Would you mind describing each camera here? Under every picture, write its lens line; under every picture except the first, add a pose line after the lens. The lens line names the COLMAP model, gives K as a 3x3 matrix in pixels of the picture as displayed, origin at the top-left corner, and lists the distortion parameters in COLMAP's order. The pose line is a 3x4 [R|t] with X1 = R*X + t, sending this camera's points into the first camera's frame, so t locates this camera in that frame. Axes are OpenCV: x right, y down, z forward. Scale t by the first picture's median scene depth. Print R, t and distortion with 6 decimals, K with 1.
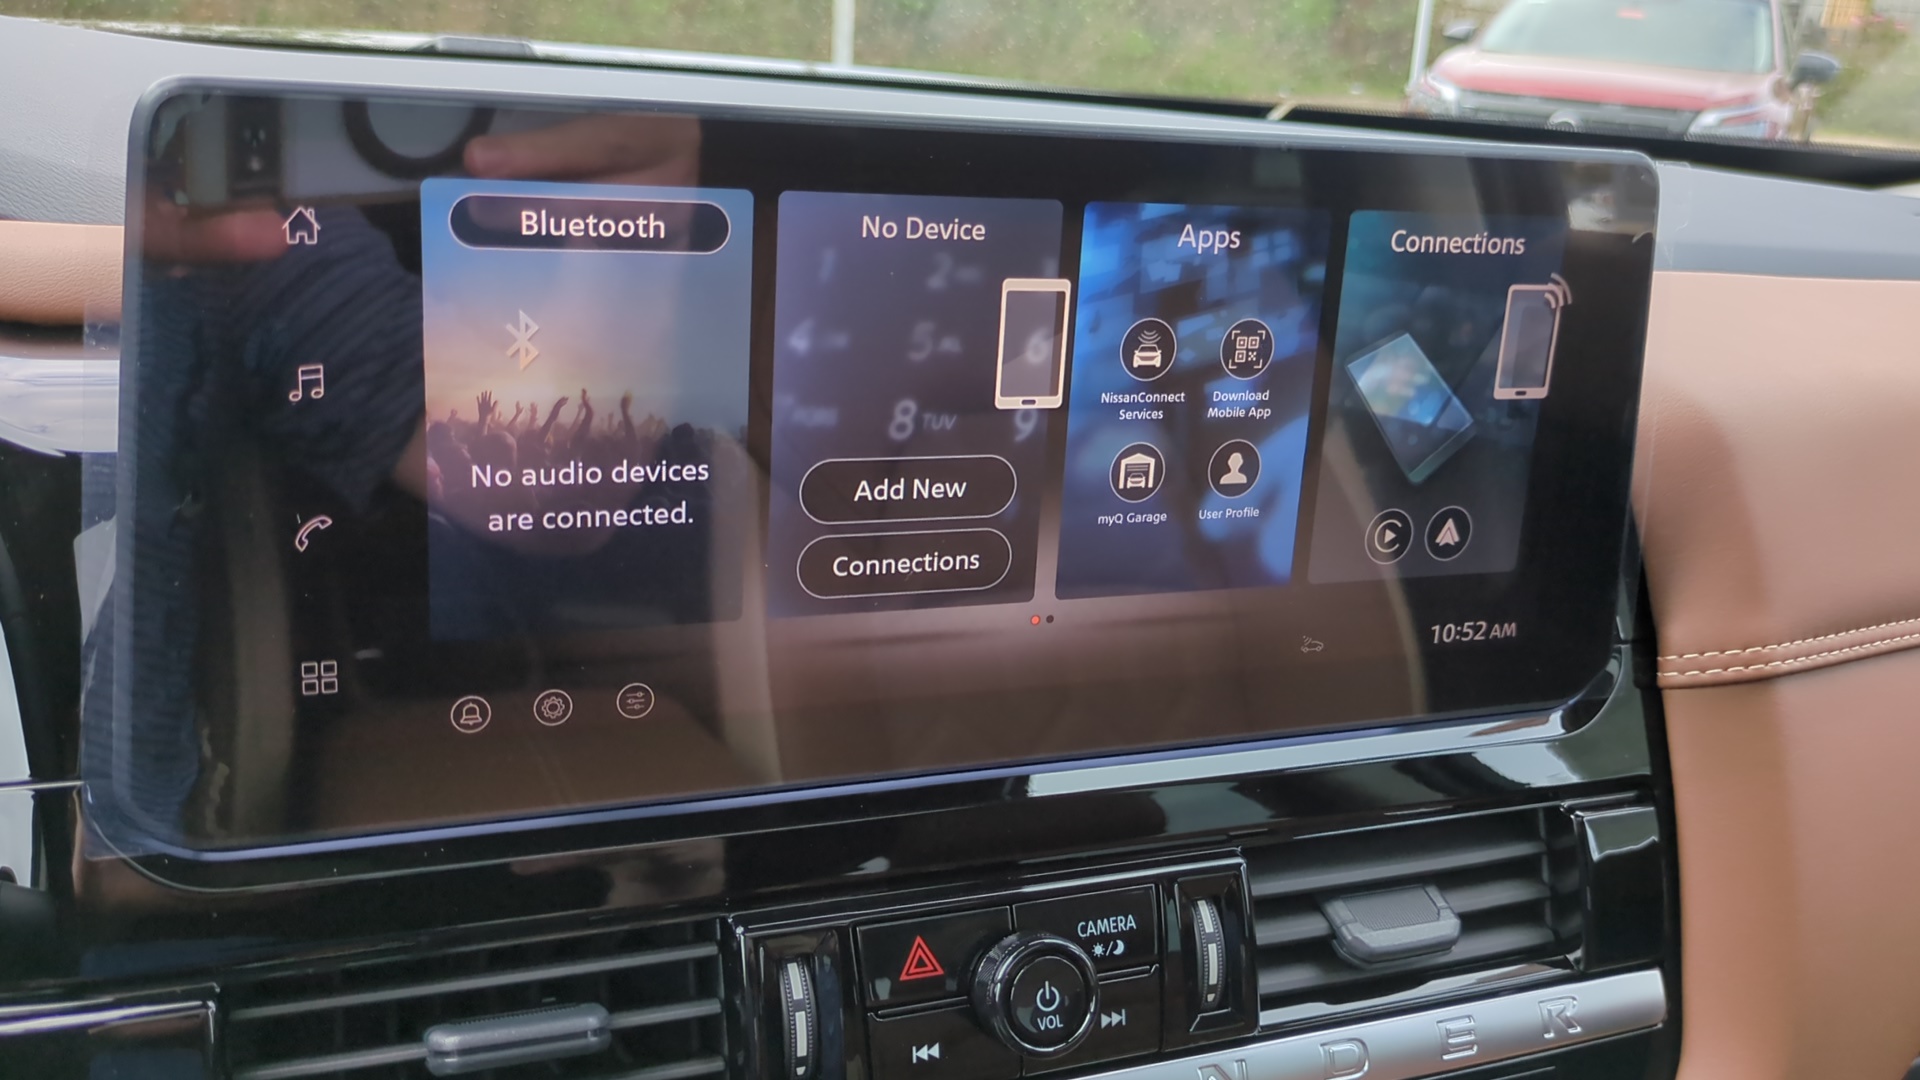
lens RADIAL K [[1640.0, 0, 956.6], [0, 1640.0, 533.6], [0, 0, 1]] dist [0.050776, -0.090348]
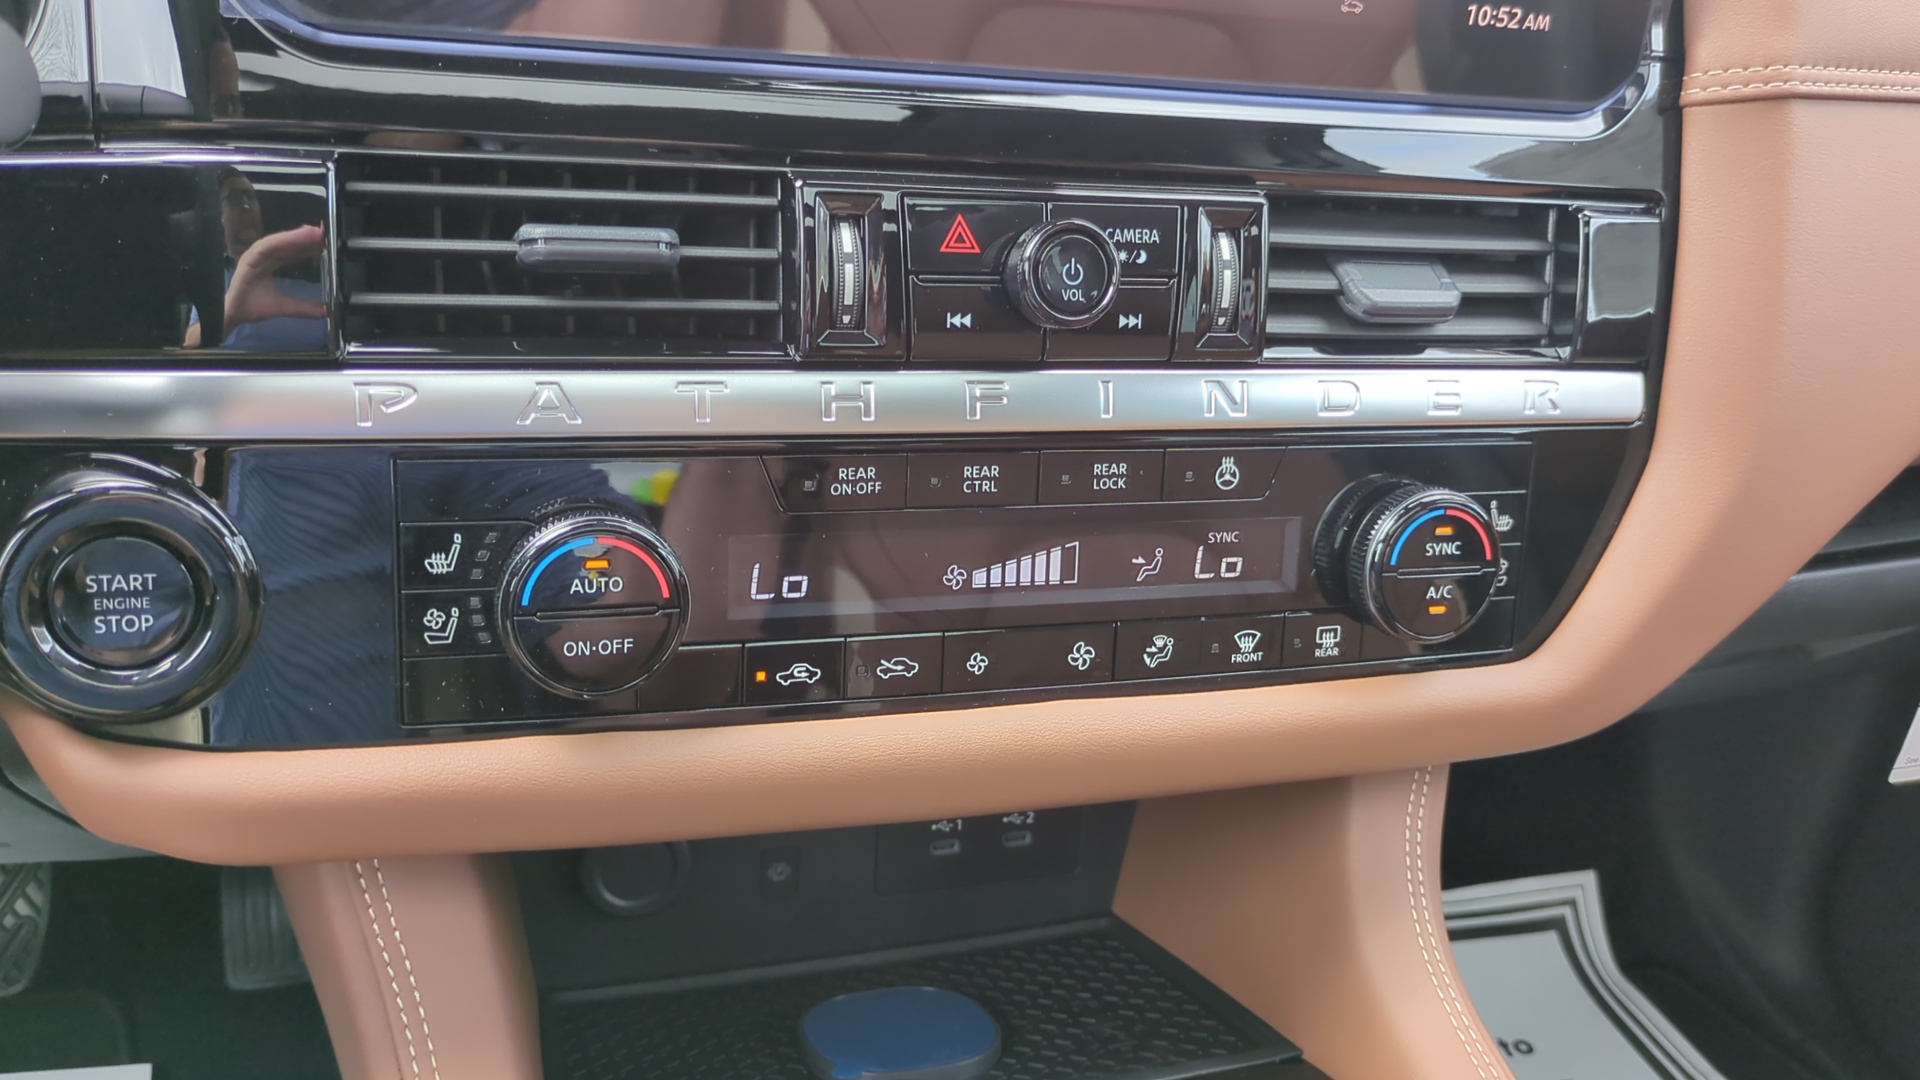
lens RADIAL K [[1640.0, 0, 948.1], [0, 1640.0, 502.8], [0, 0, 1]] dist [0.050776, -0.090348]
pose [[0.996599, 0.078396, -0.025404, 0.011351], [-0.073630, 0.985513, 0.152781, 0.256708], [0.037014, -0.150391, 0.987934, -0.106135]]
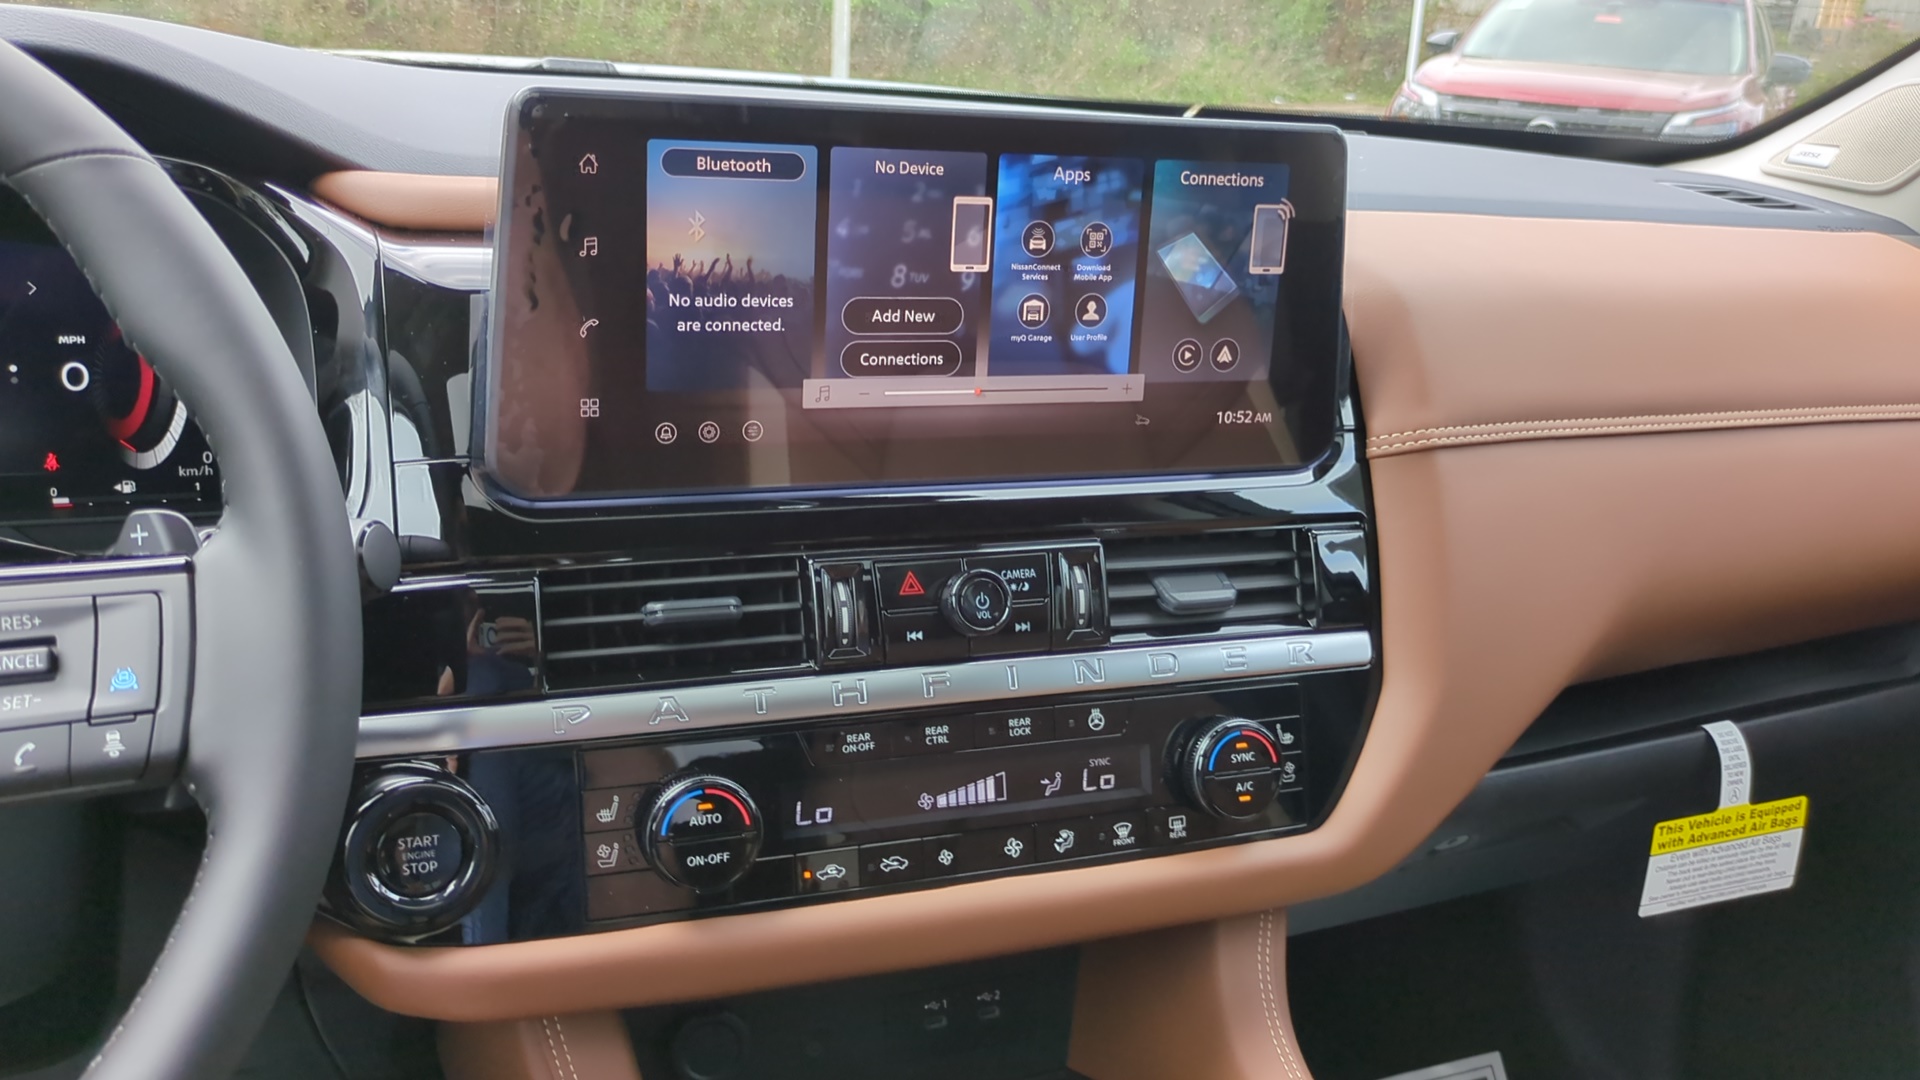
lens RADIAL K [[1640.0, 0, 948.3], [0, 1640.0, 529.8], [0, 0, 1]] dist [0.050776, -0.090348]
pose [[0.999960, -0.008598, -0.002372, 0.021565], [0.008579, 0.999932, -0.007909, 0.205917], [0.002440, 0.007888, 0.999966, -0.732675]]
